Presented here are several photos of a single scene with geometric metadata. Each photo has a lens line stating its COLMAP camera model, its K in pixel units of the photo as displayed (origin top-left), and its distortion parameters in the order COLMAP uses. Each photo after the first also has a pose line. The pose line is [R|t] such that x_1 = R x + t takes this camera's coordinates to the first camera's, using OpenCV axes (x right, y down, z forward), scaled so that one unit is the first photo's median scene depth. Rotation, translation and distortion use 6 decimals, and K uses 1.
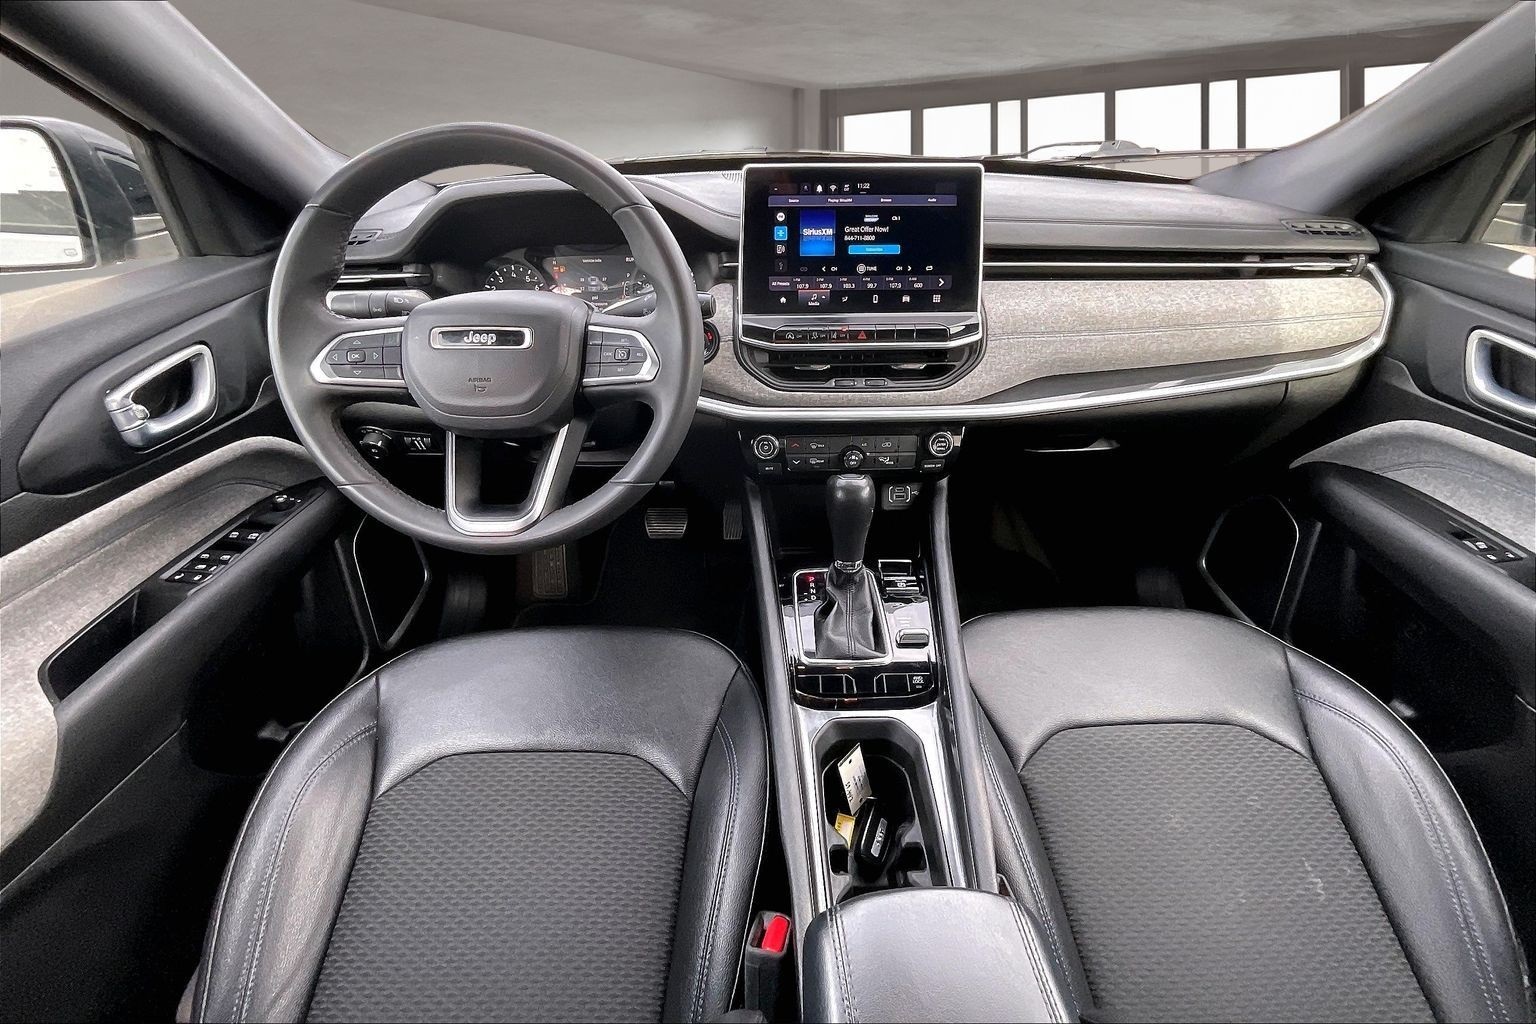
lens RADIAL K [[625.2, 0, 766.3], [0, 625.2, 514.4], [0, 0, 1]] dist [-0.003152, 0.000077]
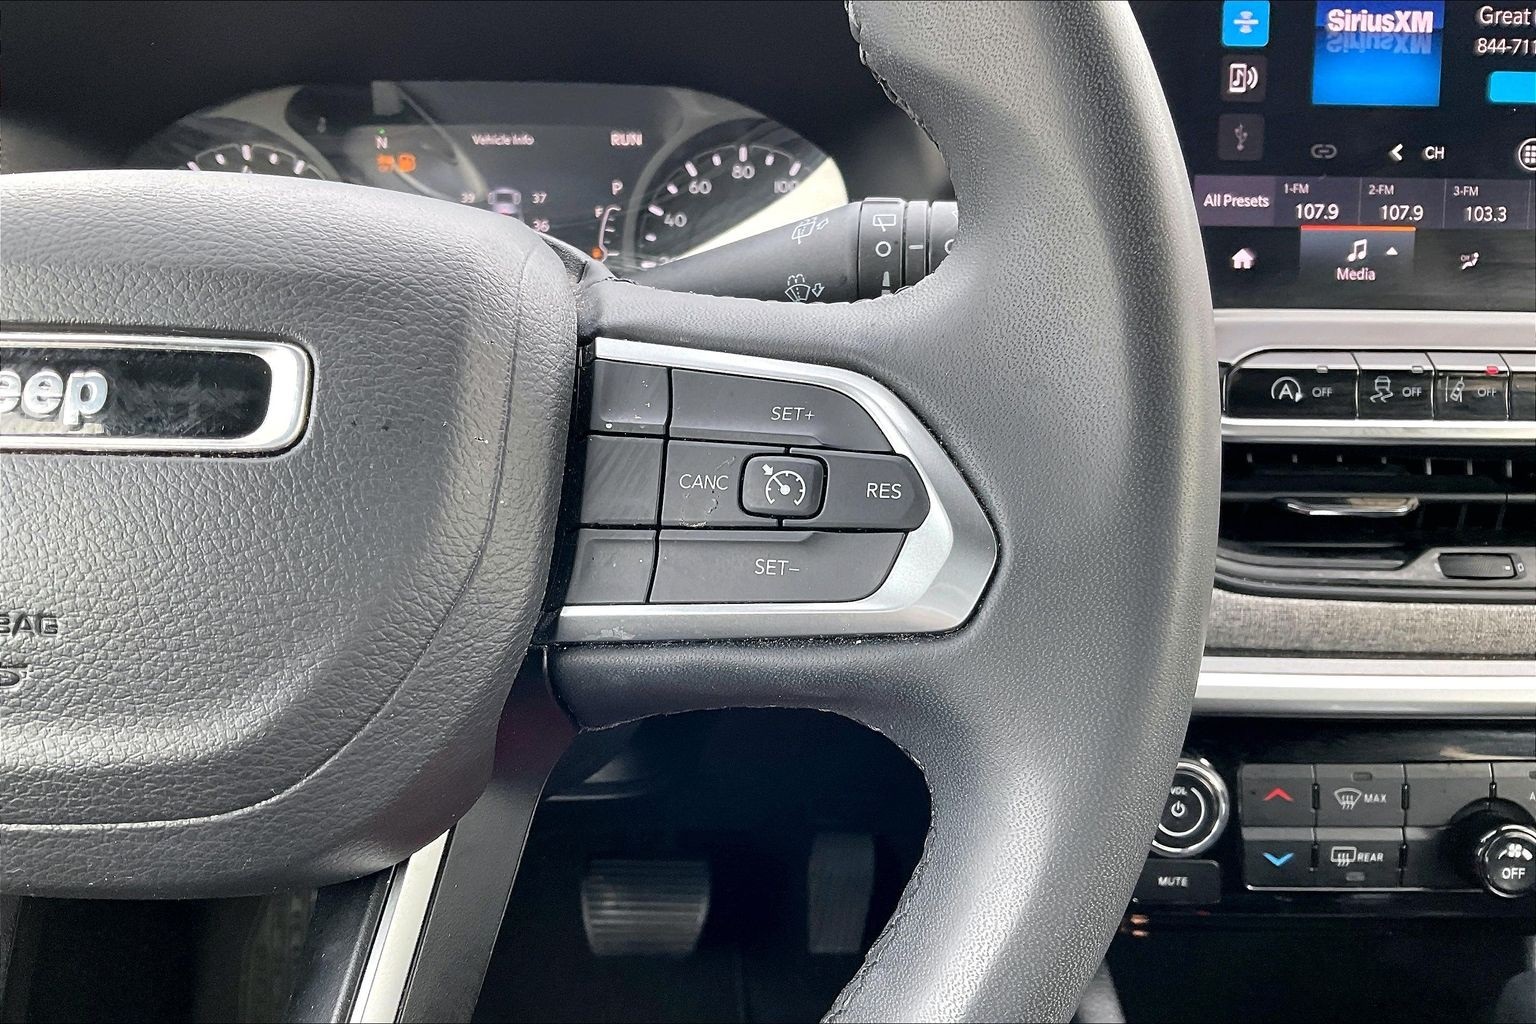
lens RADIAL K [[1295.3, 0, 762.8], [0, 1295.3, 510.7], [0, 0, 1]] dist [0.048081, -0.097047]
pose [[0.999841, 0.016592, 0.006550, -0.180710], [-0.015259, 0.985721, -0.167694, -0.138906], [-0.009239, 0.167567, 0.985817, 0.465840]]
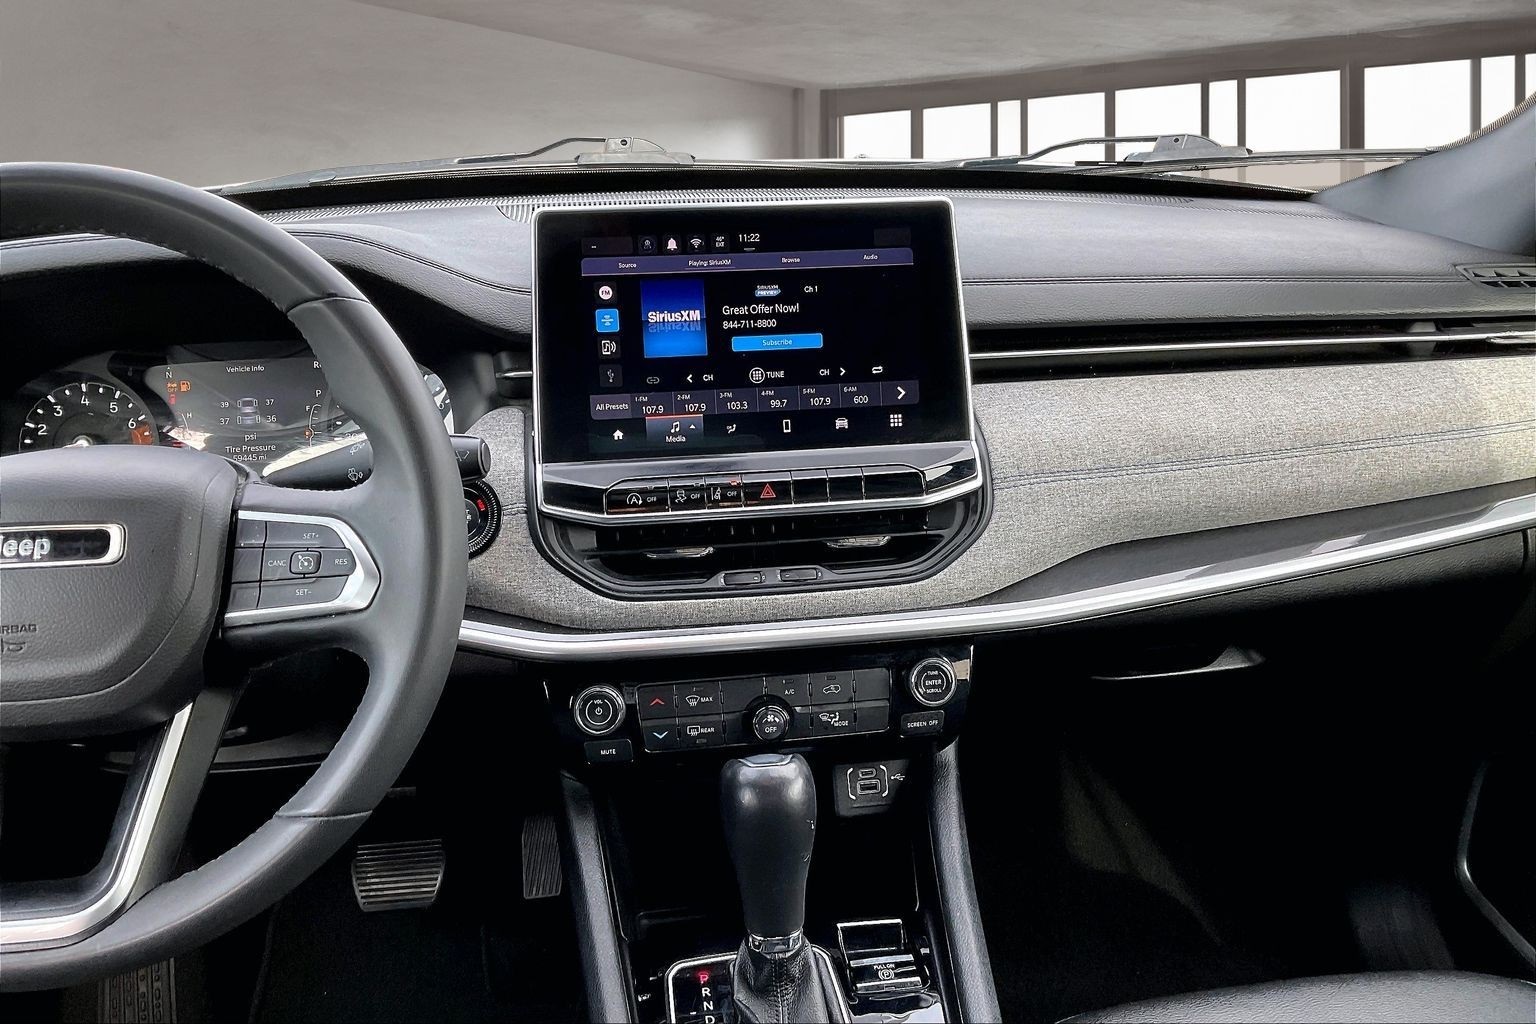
lens RADIAL K [[1280.6, 0, 763.8], [0, 1280.6, 502.5], [0, 0, 1]] dist [0.115449, -0.235776]
pose [[0.991516, -0.049144, 0.120333, 0.015262], [0.076220, 0.969724, -0.232005, -0.018982], [-0.105289, 0.239209, 0.965243, -0.070881]]
